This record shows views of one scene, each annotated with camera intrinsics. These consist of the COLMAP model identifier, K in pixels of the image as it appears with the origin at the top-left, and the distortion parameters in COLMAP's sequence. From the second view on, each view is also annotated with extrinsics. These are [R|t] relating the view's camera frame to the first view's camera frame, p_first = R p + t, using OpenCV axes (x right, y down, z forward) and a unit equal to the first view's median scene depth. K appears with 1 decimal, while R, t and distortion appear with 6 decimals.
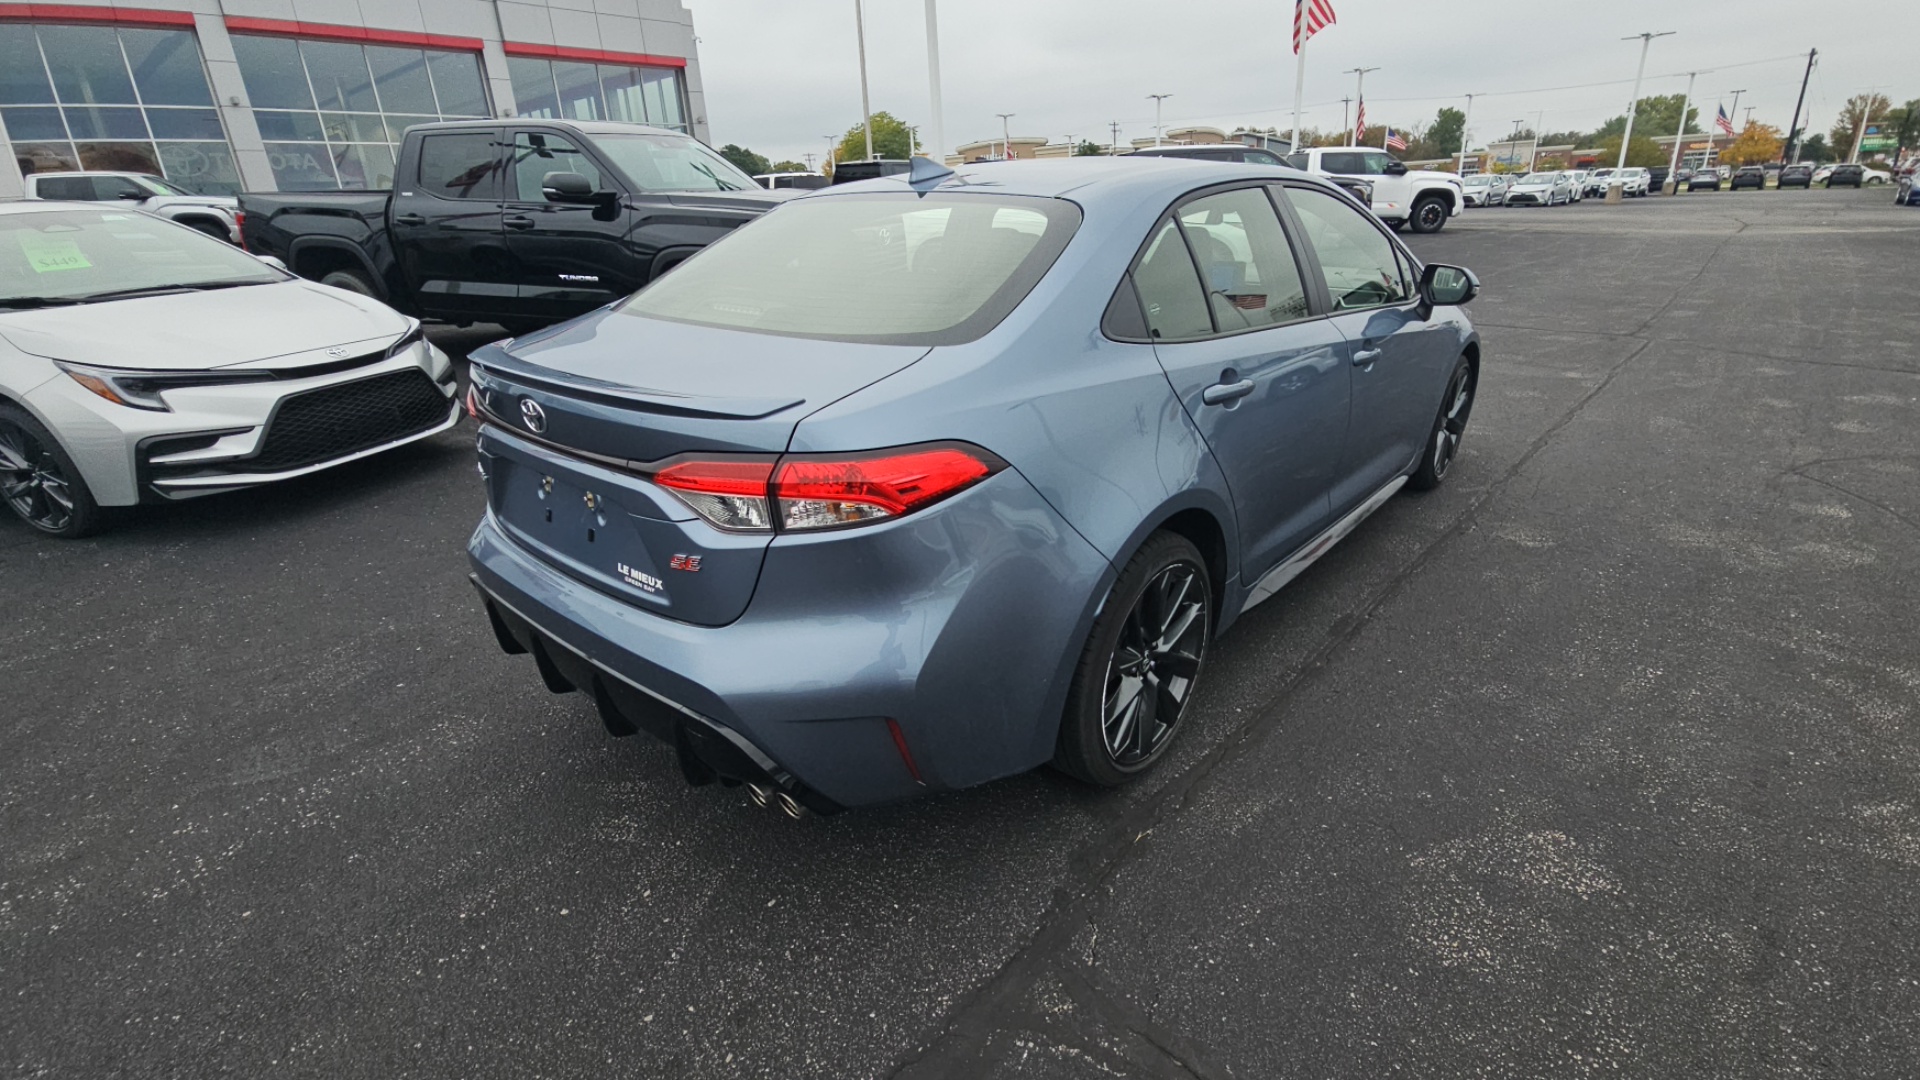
lens RADIAL K [[858.2, 0, 976.3], [0, 858.2, 535.1], [0, 0, 1]] dist [0.009056, -0.006996]
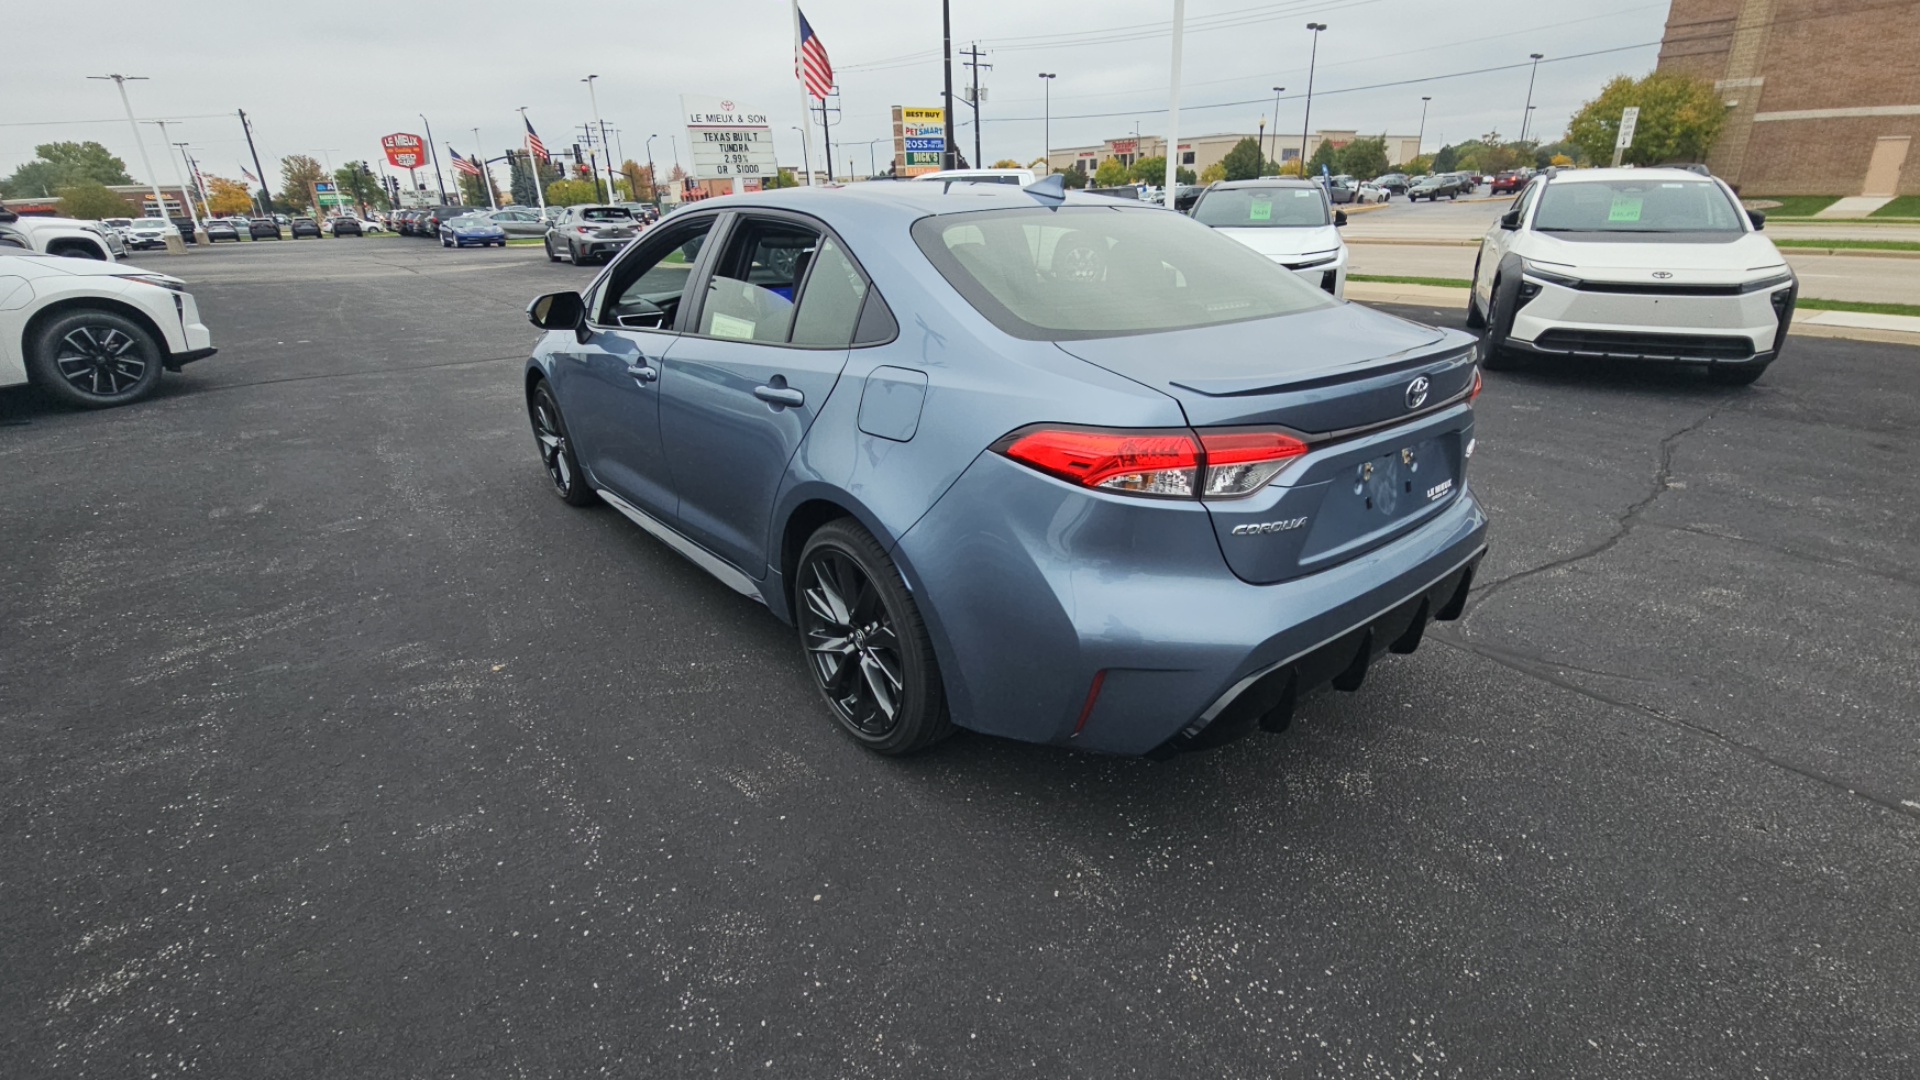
lens RADIAL K [[858.2, 0, 980.2], [0, 858.2, 539.3], [0, 0, 1]] dist [0.009056, -0.006996]
pose [[0.173768, -0.332670, 0.926895, -0.143637], [0.377318, 0.891879, 0.249365, -0.038612], [-0.909635, 0.306403, 0.280503, 0.106760]]
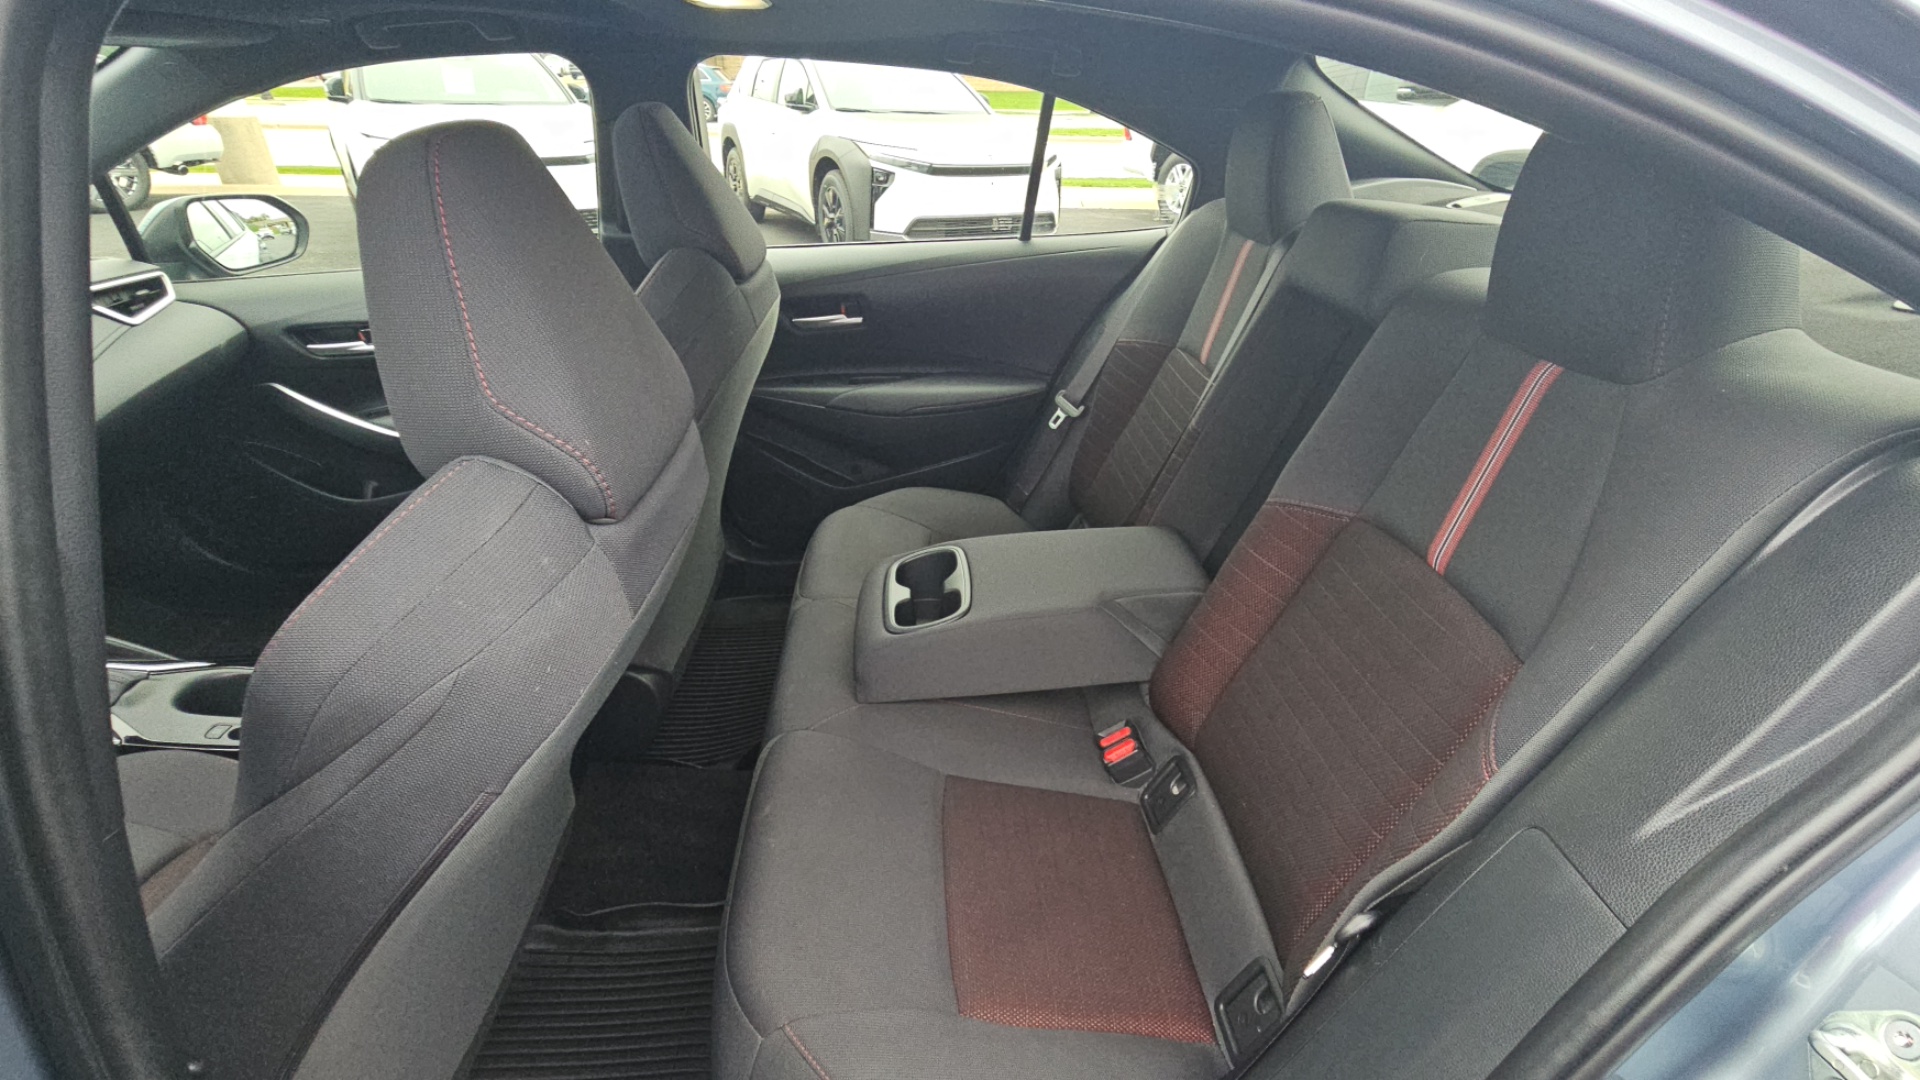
lens RADIAL K [[858.2, 0, 979.7], [0, 858.2, 541.0], [0, 0, 1]] dist [0.009056, -0.006996]
pose [[-0.703085, -0.313961, 0.638044, -0.029468], [0.270222, 0.711989, 0.648115, -0.060033], [-0.657763, 0.628093, -0.415750, 0.166693]]
